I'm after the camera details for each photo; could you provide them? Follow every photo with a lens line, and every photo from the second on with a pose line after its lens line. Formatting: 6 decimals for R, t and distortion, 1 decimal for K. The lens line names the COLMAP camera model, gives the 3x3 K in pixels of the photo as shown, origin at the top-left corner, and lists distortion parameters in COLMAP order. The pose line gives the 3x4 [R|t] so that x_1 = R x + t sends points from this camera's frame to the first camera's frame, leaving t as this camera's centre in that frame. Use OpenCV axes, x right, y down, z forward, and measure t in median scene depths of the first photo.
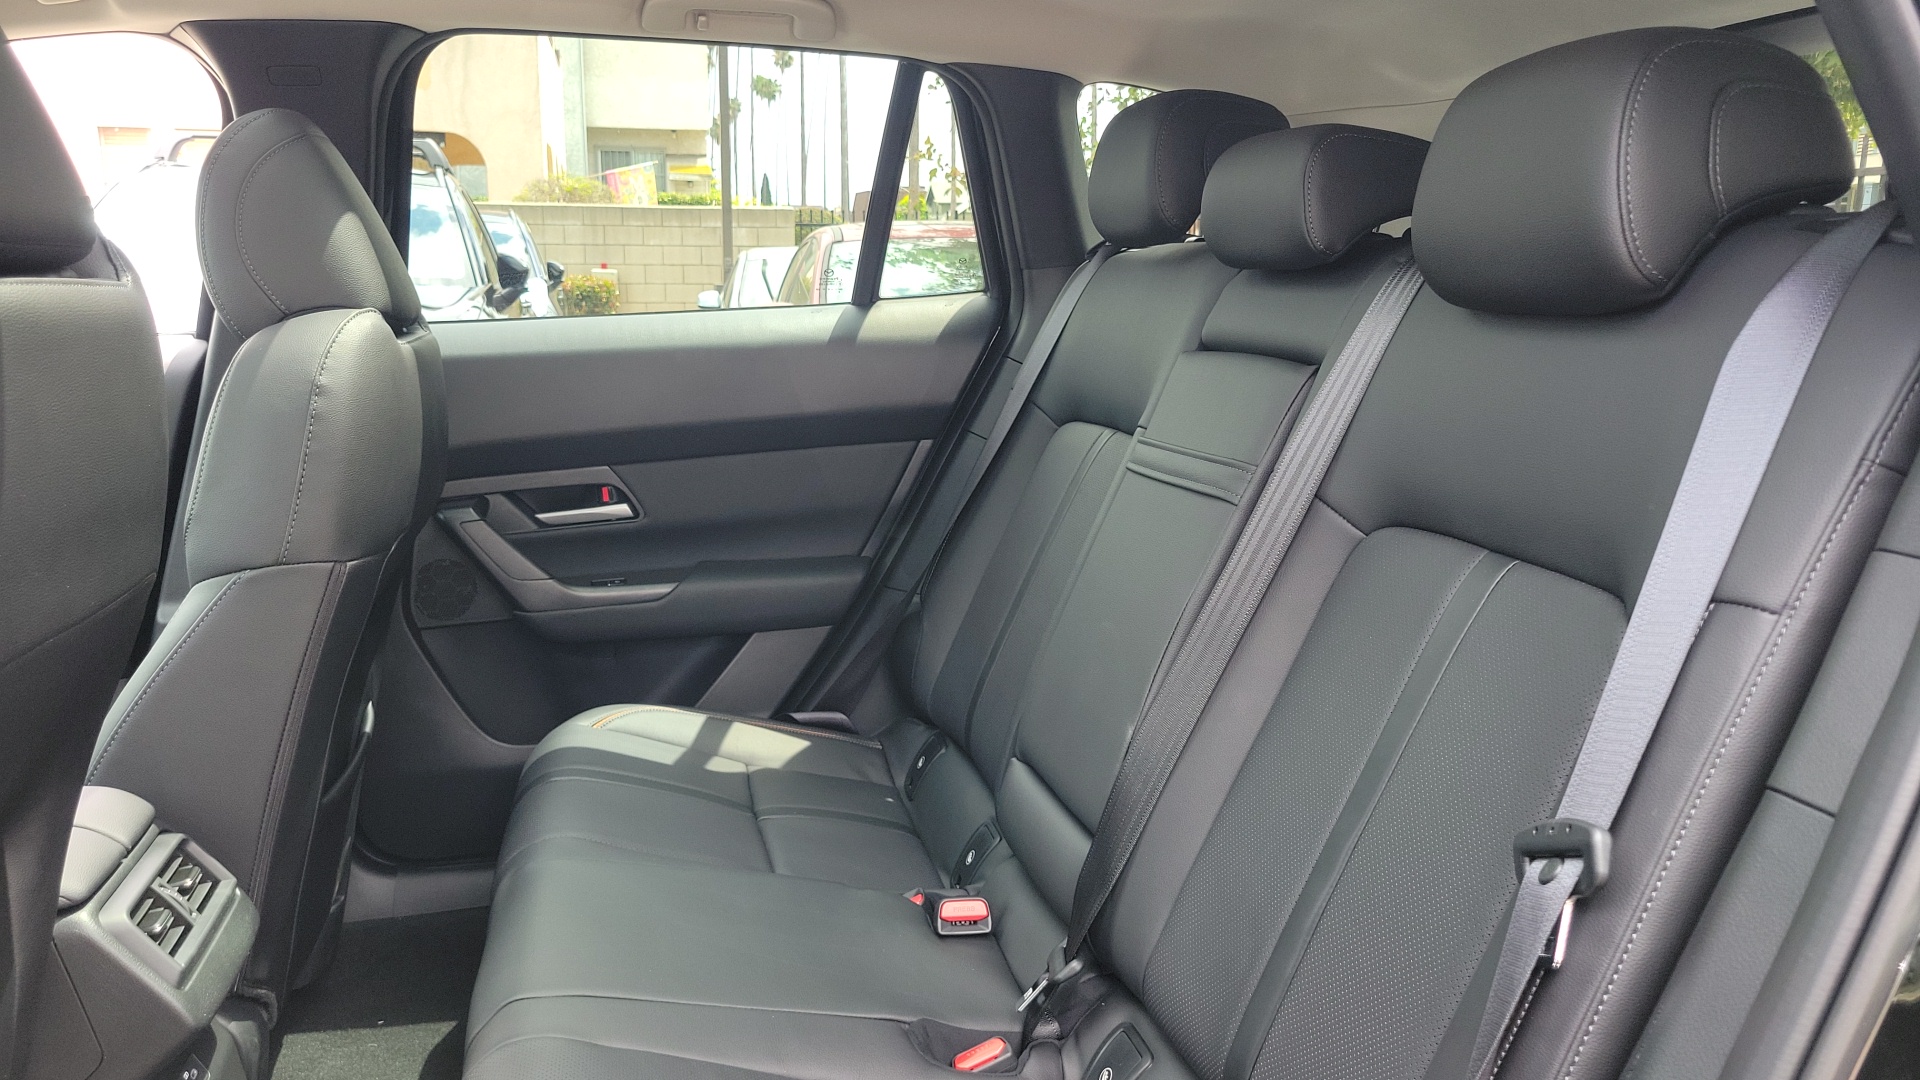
lens RADIAL K [[1437.5, 0, 952.7], [0, 1437.5, 547.0], [0, 0, 1]] dist [0.031551, -0.015900]
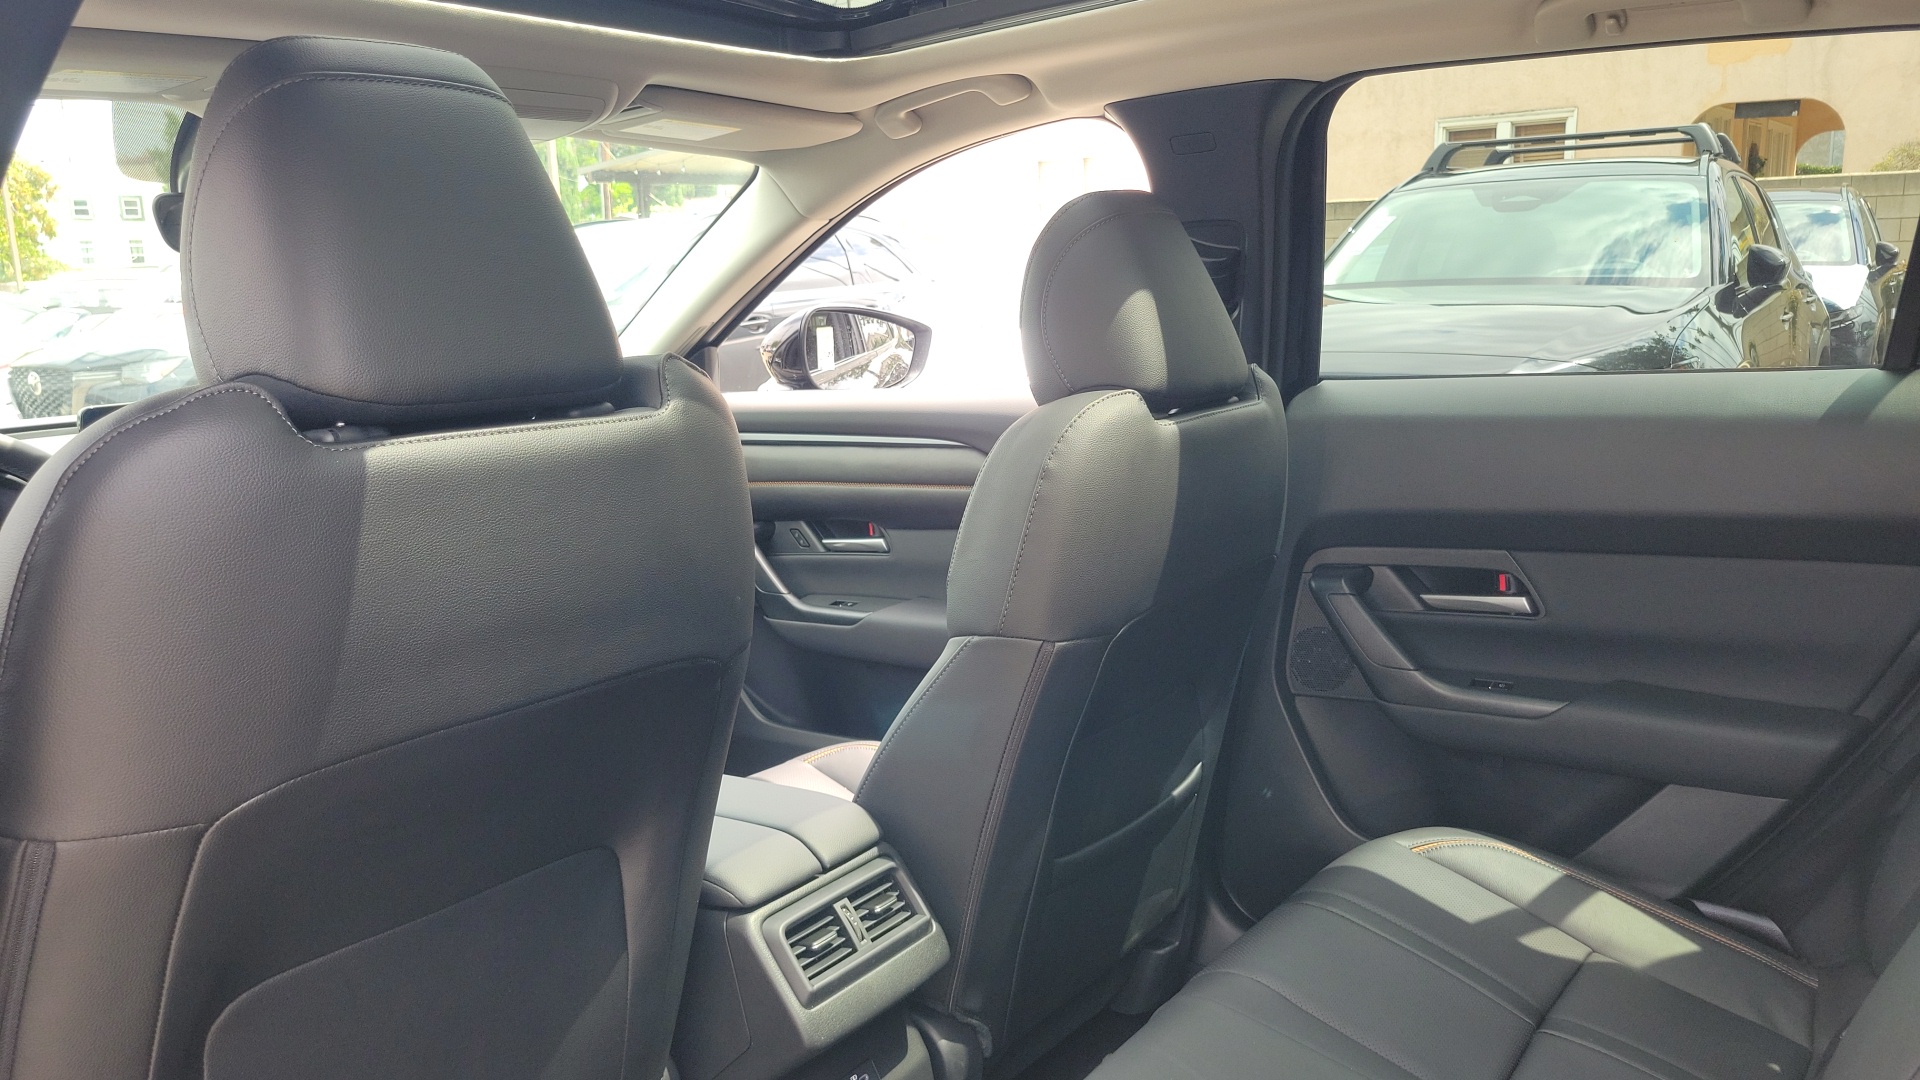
lens RADIAL K [[1437.5, 0, 947.4], [0, 1437.5, 528.6], [0, 0, 1]] dist [0.031551, -0.015900]
pose [[0.648214, 0.116599, -0.752478, 0.190226], [-0.116399, 0.991766, 0.053406, -0.076905], [0.752509, 0.052969, 0.656449, 0.186269]]
